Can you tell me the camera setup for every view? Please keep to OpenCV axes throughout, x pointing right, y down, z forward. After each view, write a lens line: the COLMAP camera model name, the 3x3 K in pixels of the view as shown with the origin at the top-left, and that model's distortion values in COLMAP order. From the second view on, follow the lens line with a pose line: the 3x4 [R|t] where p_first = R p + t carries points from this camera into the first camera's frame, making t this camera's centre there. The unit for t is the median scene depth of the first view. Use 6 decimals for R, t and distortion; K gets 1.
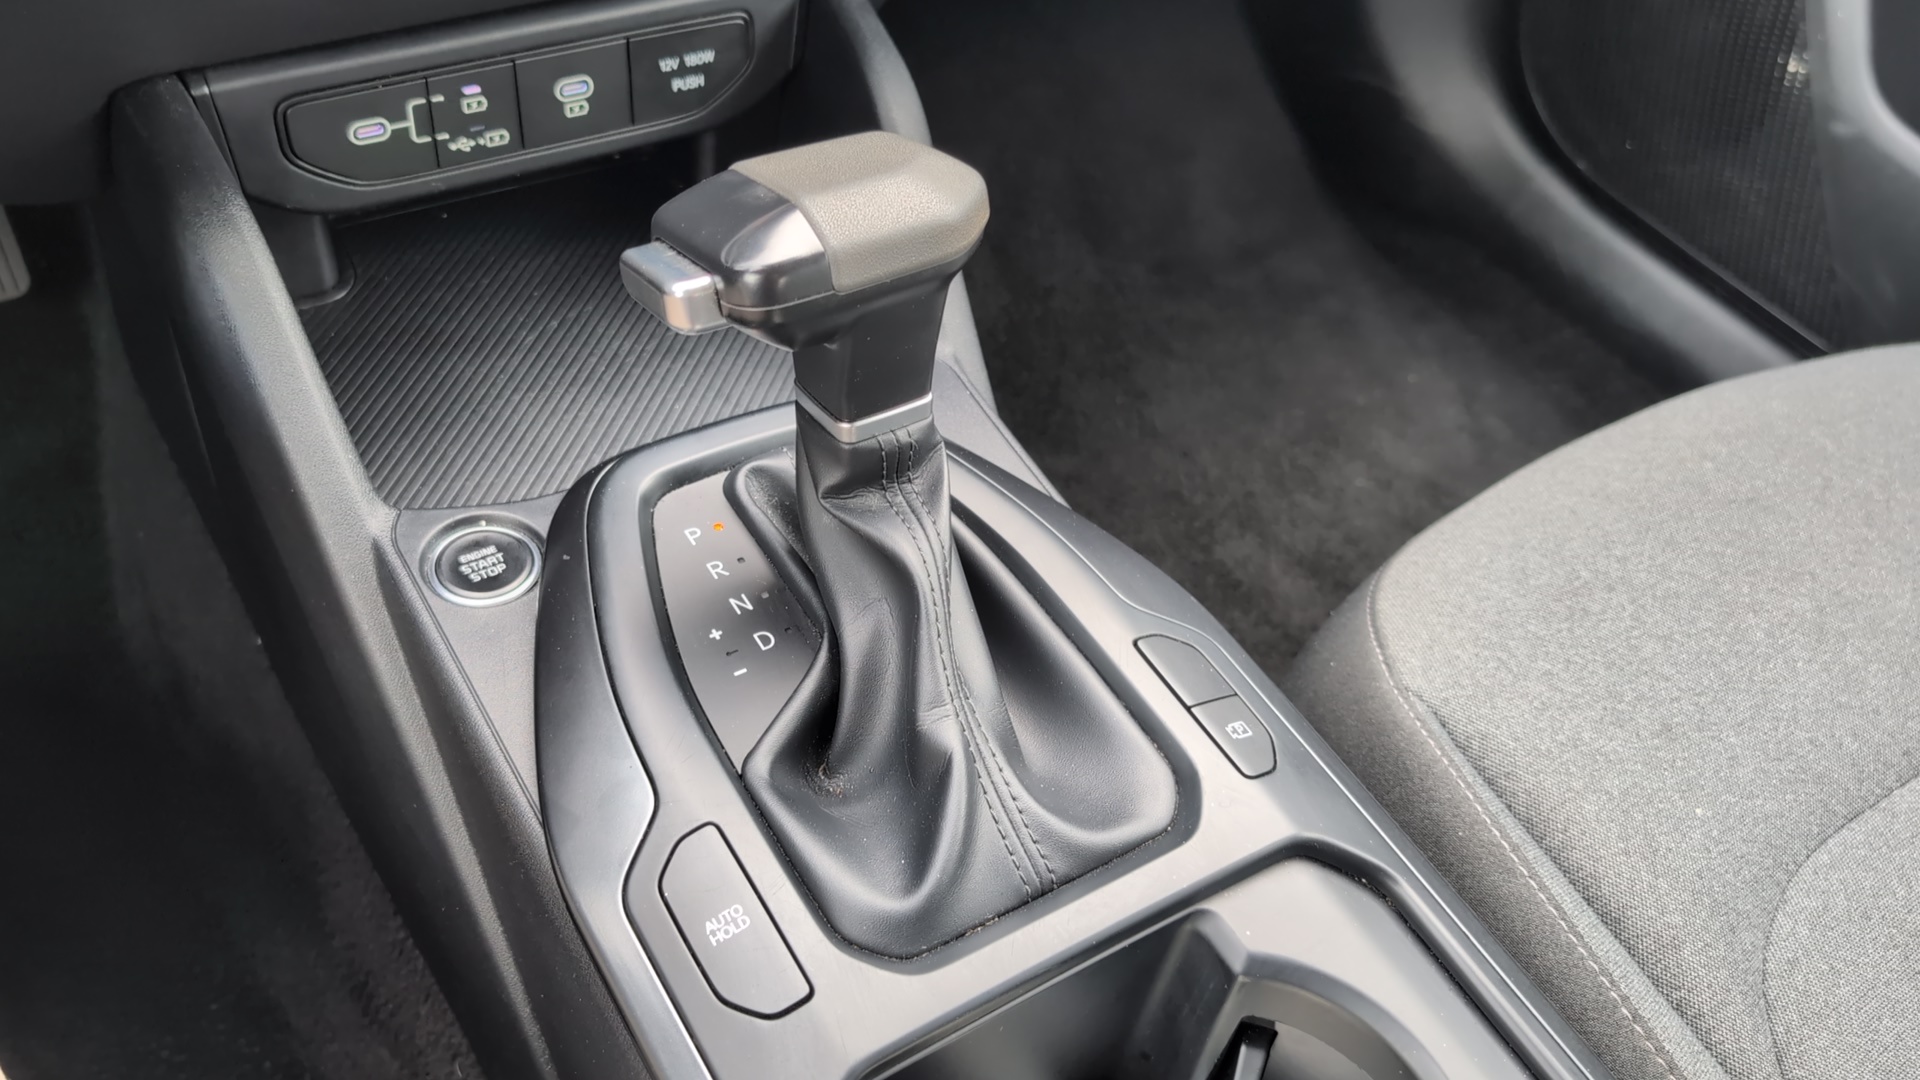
lens RADIAL K [[1589.1, 0, 931.4], [0, 1589.1, 534.5], [0, 0, 1]] dist [-0.009283, 0.000341]
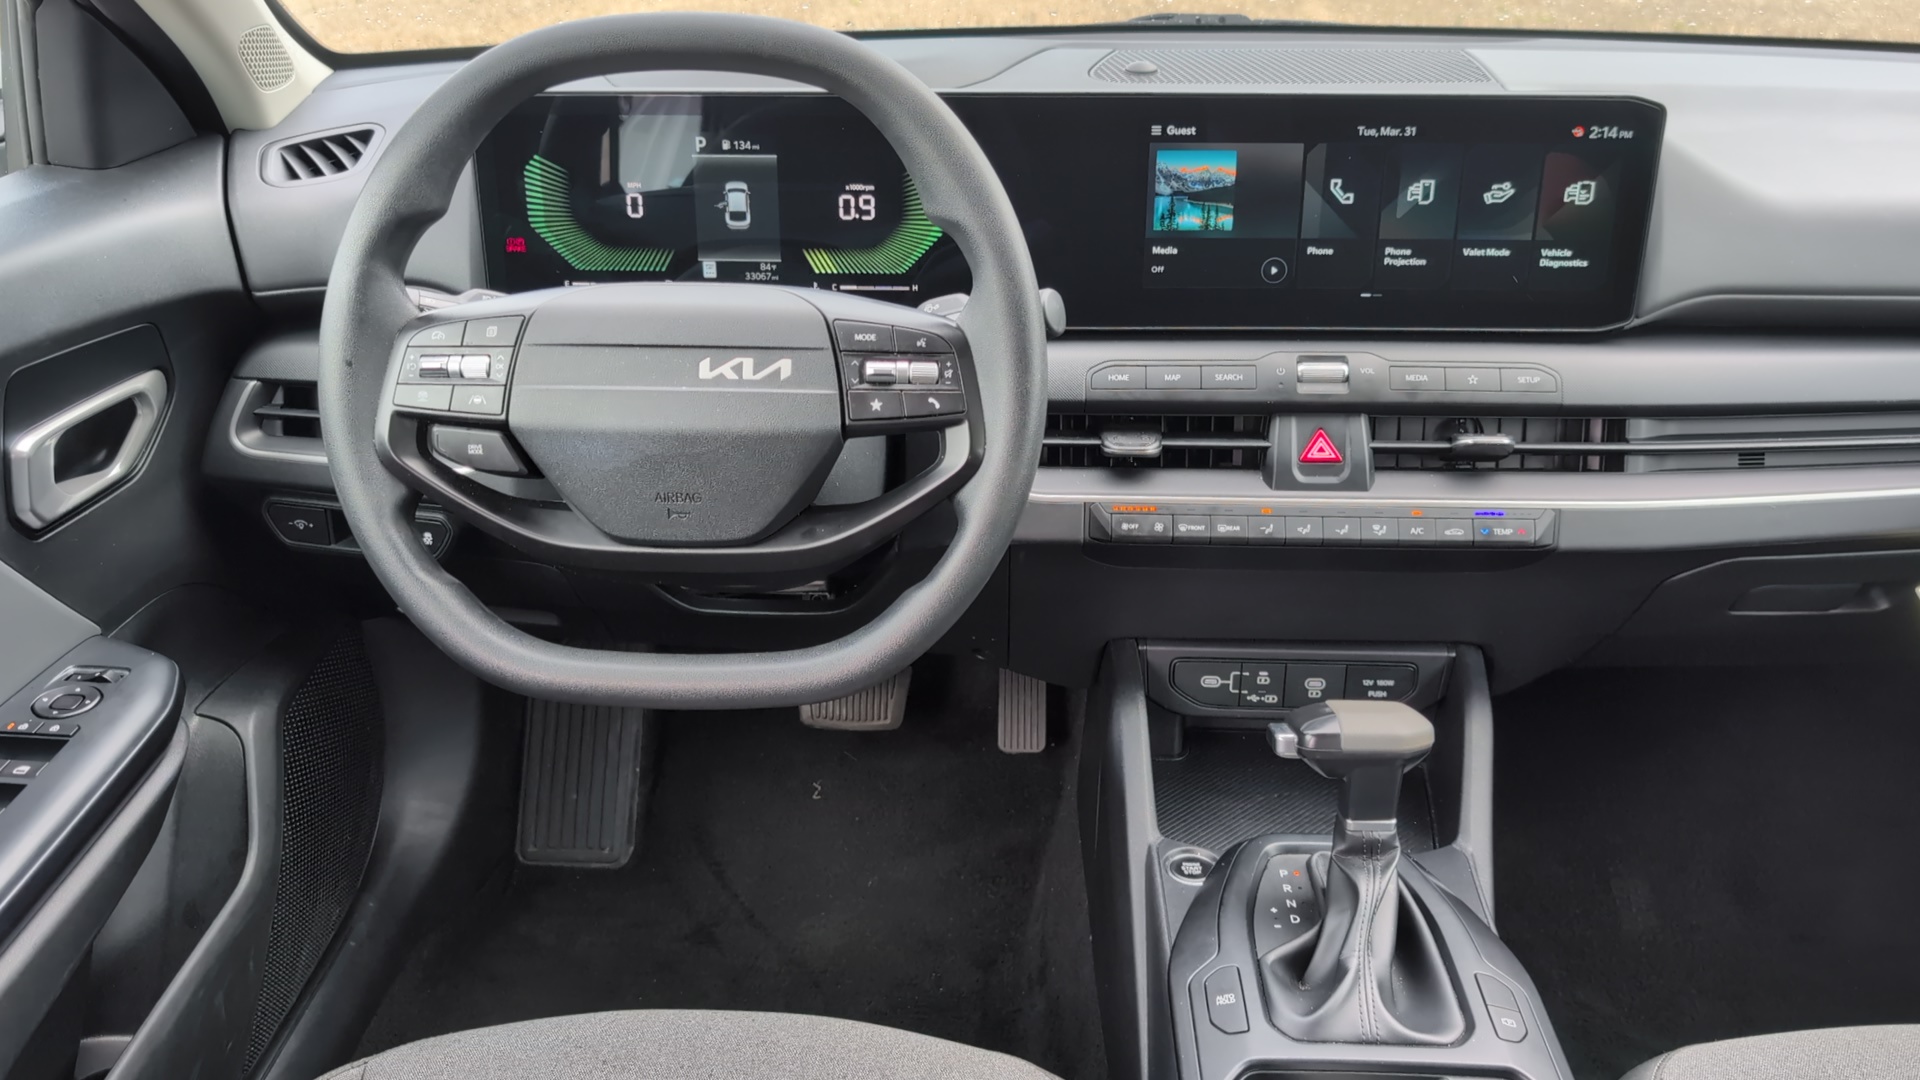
lens RADIAL K [[1651.8, 0, 960.0], [0, 1651.8, 540.0], [0, 0, 1]] dist [0.066921, -0.185599]
pose [[0.821563, 0.122669, -0.556765, 0.561919], [-0.343571, 0.885856, -0.311797, 0.372184], [0.454966, 0.447449, 0.769932, -0.912493]]
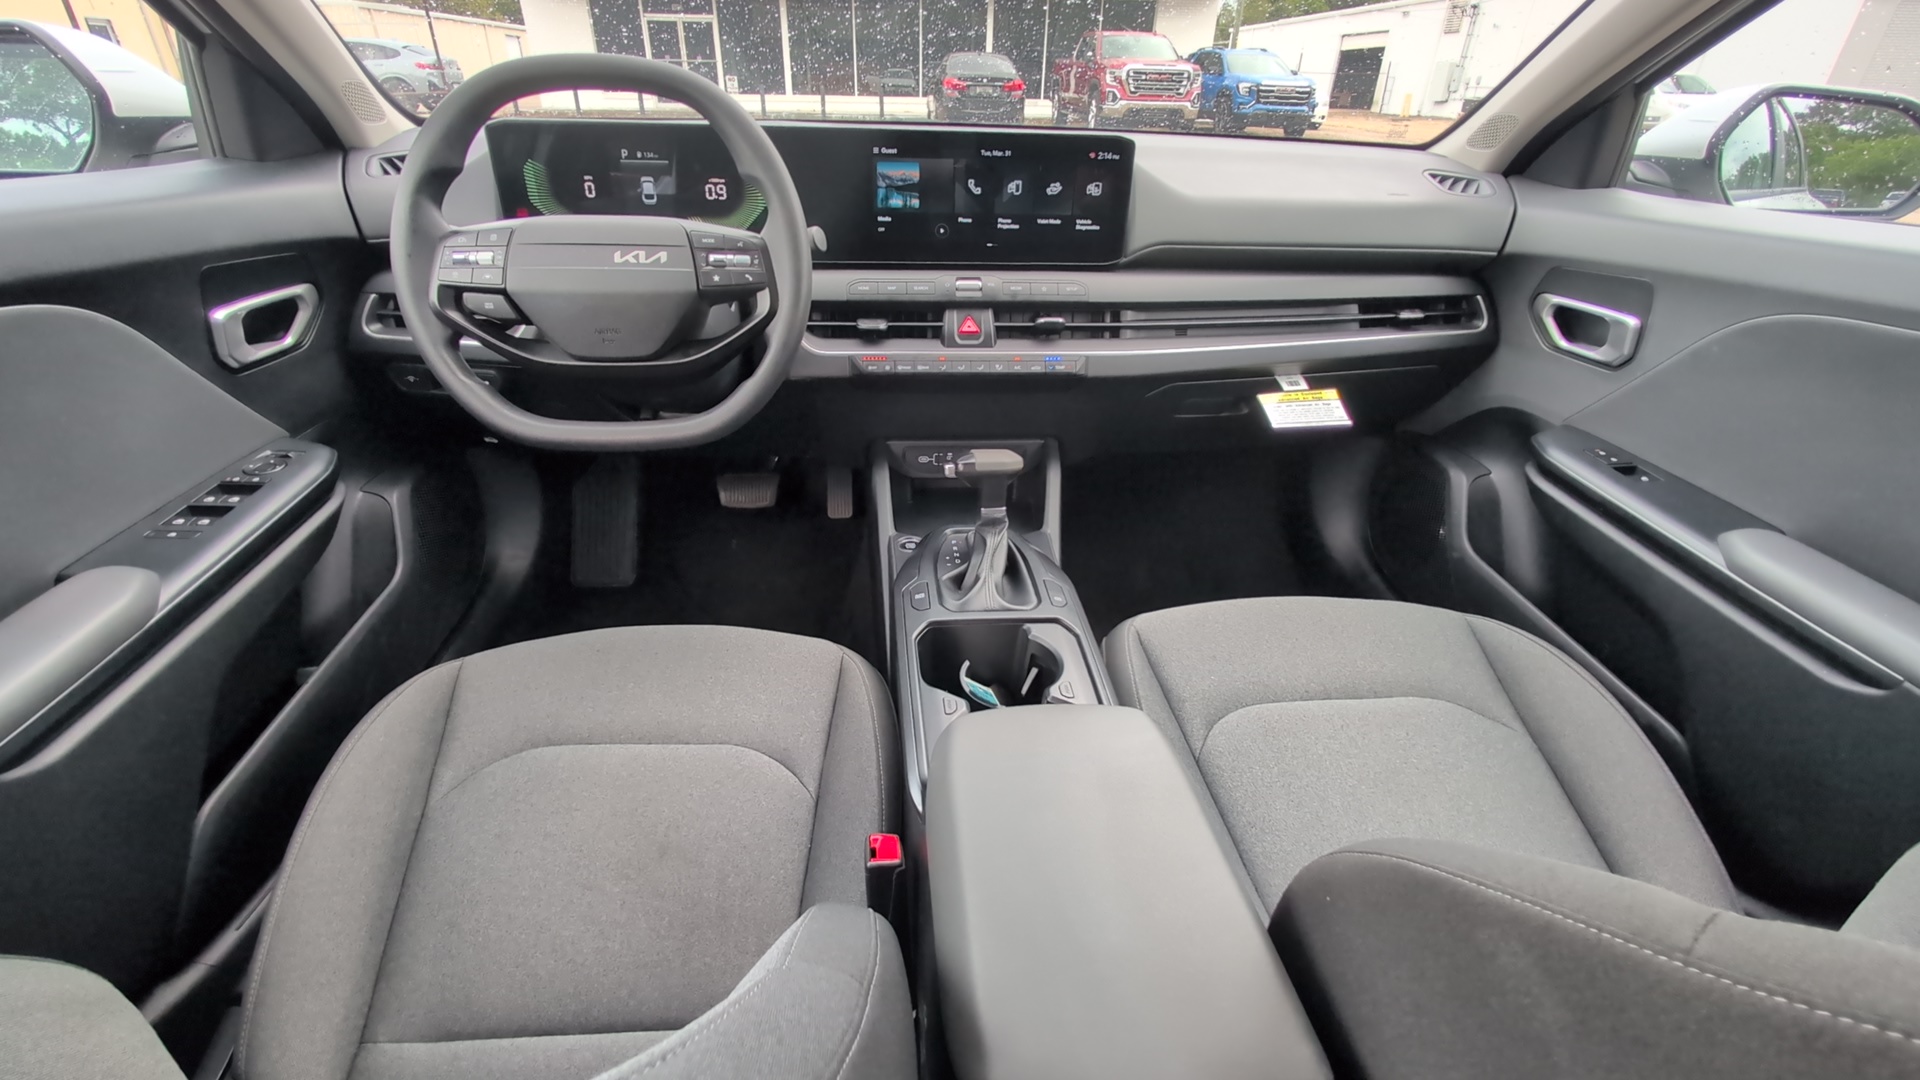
lens RADIAL K [[829.2, 0, 960.0], [0, 829.2, 540.0], [0, 0, 1]] dist [-0.000734, -0.000420]
pose [[0.891531, 0.134808, -0.432434, 0.675465], [-0.275673, 0.919002, -0.281851, 0.508417], [0.359412, 0.370489, 0.856482, -0.714345]]
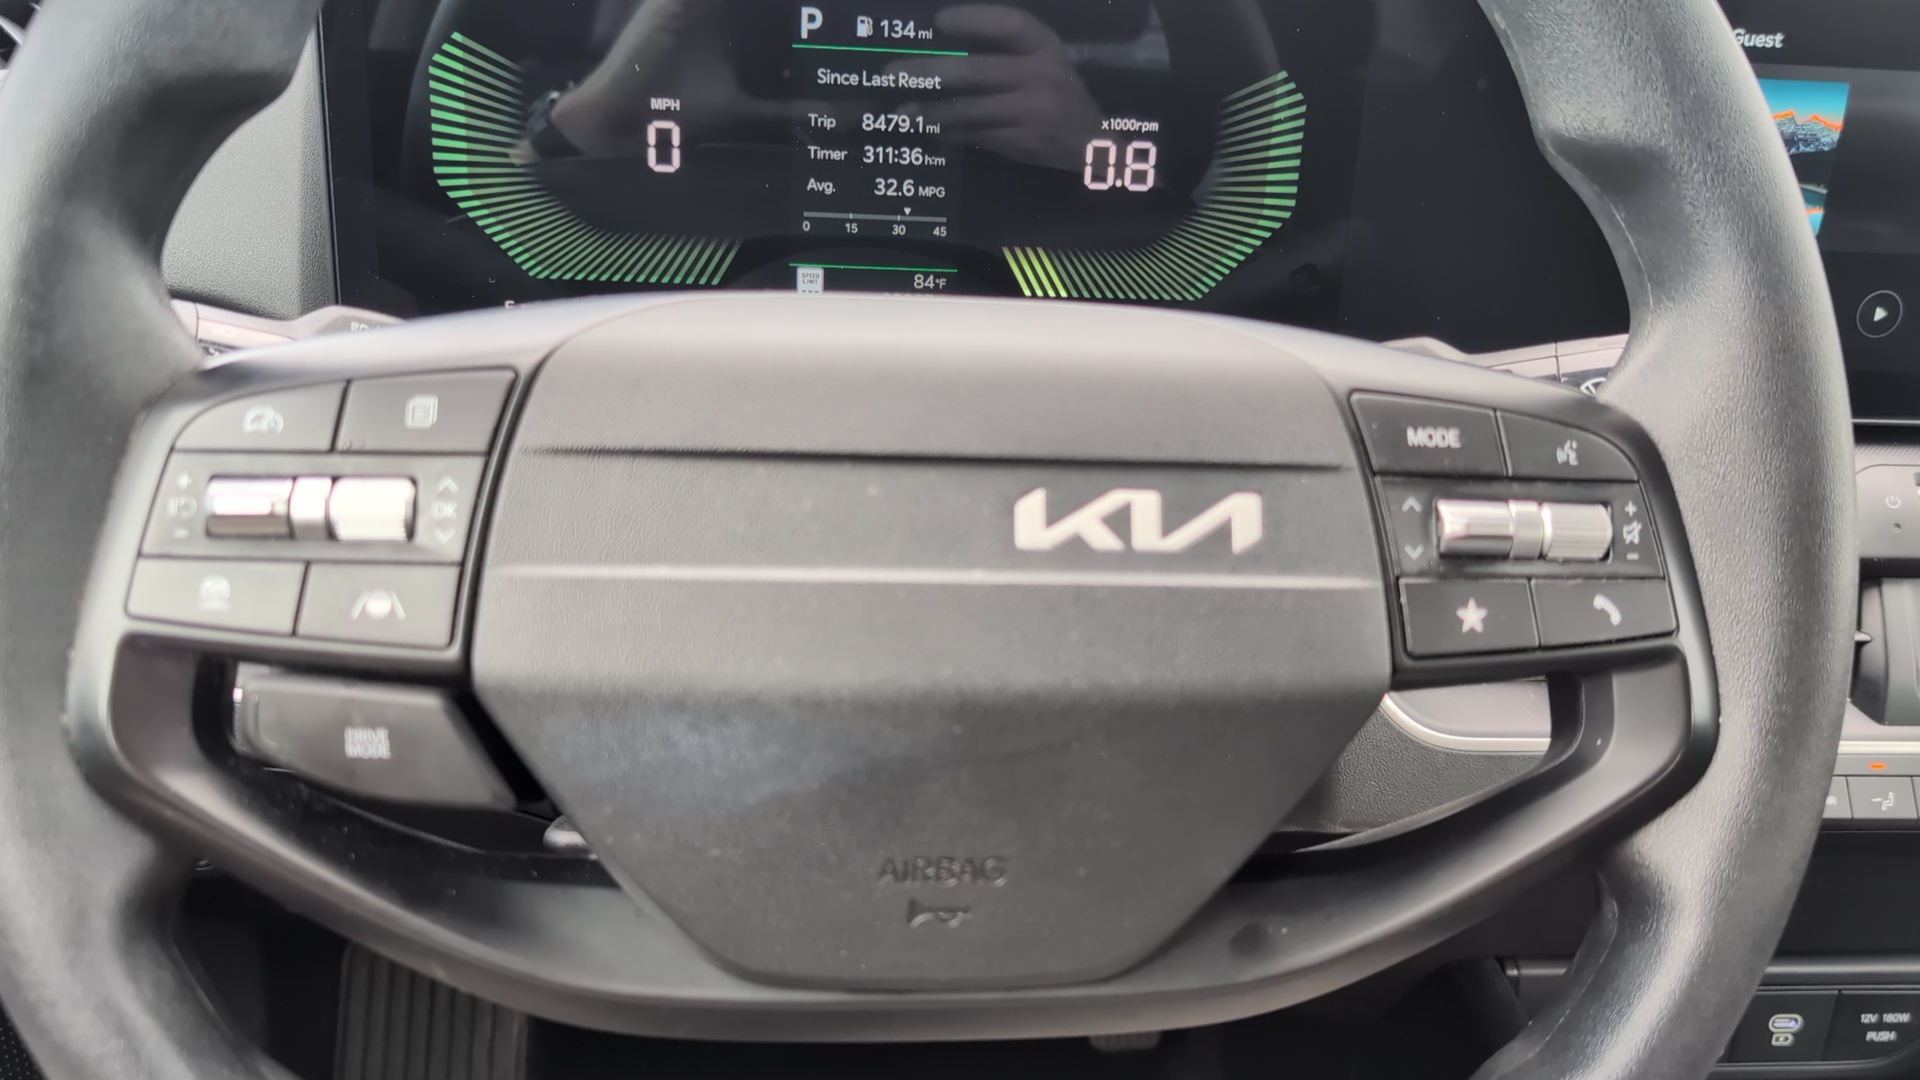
lens RADIAL K [[1589.1, 0, 931.4], [0, 1589.1, 534.5], [0, 0, 1]] dist [-0.009283, 0.000341]
pose [[0.893135, 0.102857, -0.437871, -0.323292], [-0.293714, 0.870657, -0.394574, 0.051501], [0.340650, 0.481017, 0.807825, -0.336879]]
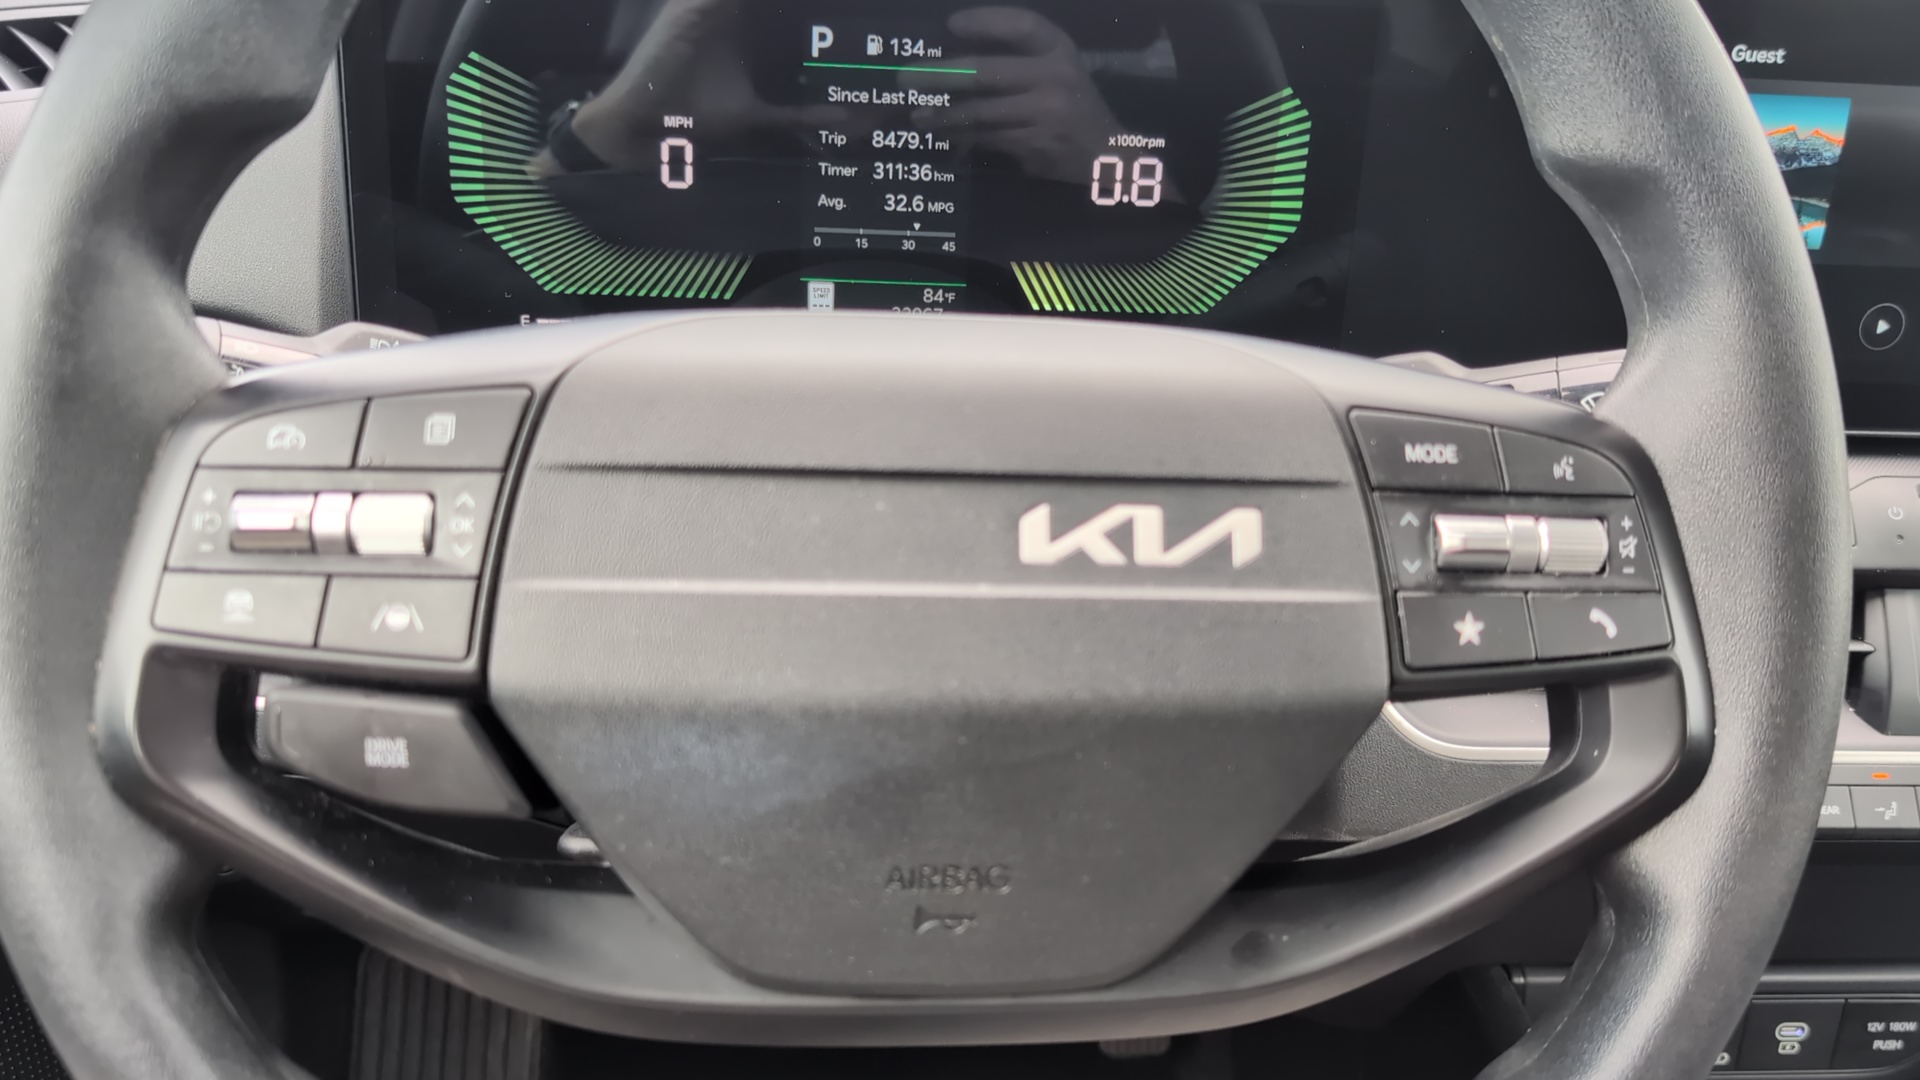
lens RADIAL K [[1589.1, 0, 931.4], [0, 1589.1, 534.5], [0, 0, 1]] dist [-0.009283, 0.000341]
pose [[0.889321, 0.101816, -0.445804, -0.316190], [-0.297584, 0.869079, -0.395154, 0.052608], [0.347206, 0.484083, 0.803189, -0.346903]]
